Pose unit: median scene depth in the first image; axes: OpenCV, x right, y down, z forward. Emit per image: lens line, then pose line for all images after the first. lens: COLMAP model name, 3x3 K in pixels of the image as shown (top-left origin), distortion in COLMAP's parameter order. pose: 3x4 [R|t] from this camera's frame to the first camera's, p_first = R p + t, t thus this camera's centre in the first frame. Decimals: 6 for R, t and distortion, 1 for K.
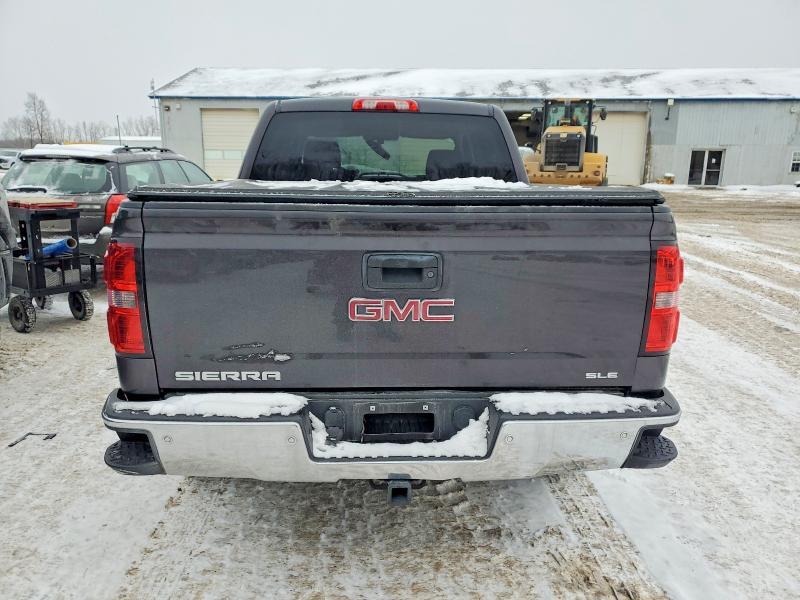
lens RADIAL K [[614.9, 0, 400.0], [0, 614.9, 300.0], [0, 0, 1]] dist [0.014076, -0.003698]
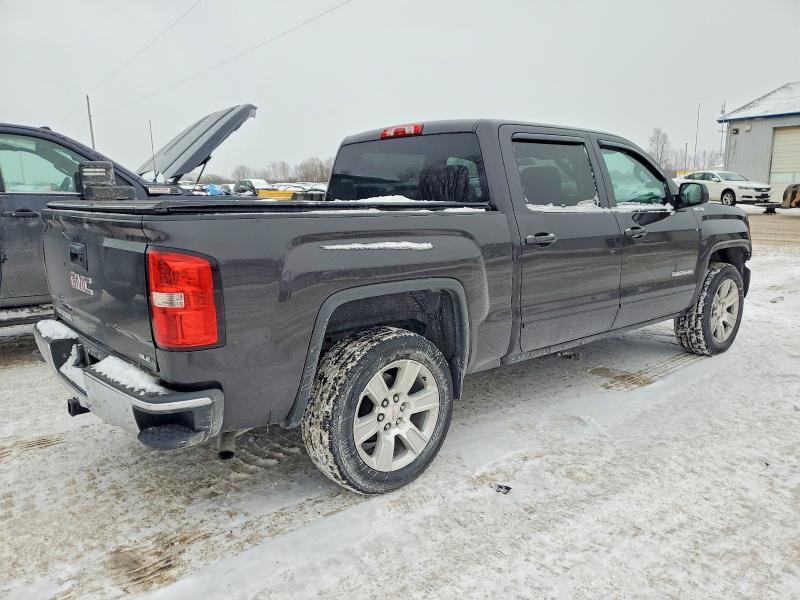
lens RADIAL K [[614.9, 0, 400.0], [0, 614.9, 300.0], [0, 0, 1]] dist [0.014076, -0.003698]
pose [[0.627400, 0.118136, -0.769684, 0.847880], [-0.150567, 0.988176, 0.028938, -0.053041], [0.764002, 0.097733, 0.637769, 0.334989]]
